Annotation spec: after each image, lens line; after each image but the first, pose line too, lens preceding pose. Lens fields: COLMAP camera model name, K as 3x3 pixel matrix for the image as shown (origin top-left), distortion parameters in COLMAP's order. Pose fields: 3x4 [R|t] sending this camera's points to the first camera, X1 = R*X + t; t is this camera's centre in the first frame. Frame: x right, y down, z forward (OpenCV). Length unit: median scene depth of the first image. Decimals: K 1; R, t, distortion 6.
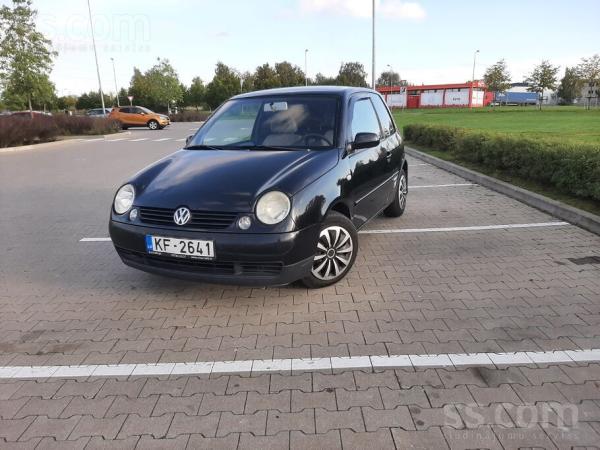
lens RADIAL K [[473.6, 0, 299.4], [0, 473.6, 227.1], [0, 0, 1]] dist [0.014930, -0.033904]
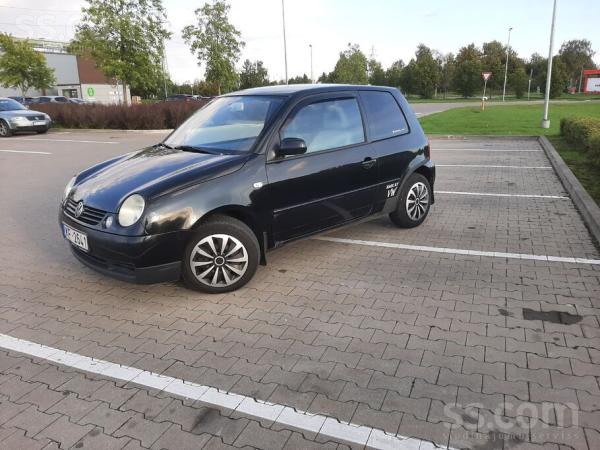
lens RADIAL K [[473.6, 0, 300.3], [0, 473.6, 224.7], [0, 0, 1]] dist [0.014930, -0.033904]
pose [[0.917452, 0.111198, -0.381991, 0.393988], [-0.100126, 0.993777, 0.048811, -0.056507], [0.385042, -0.006535, 0.922876, 0.101879]]
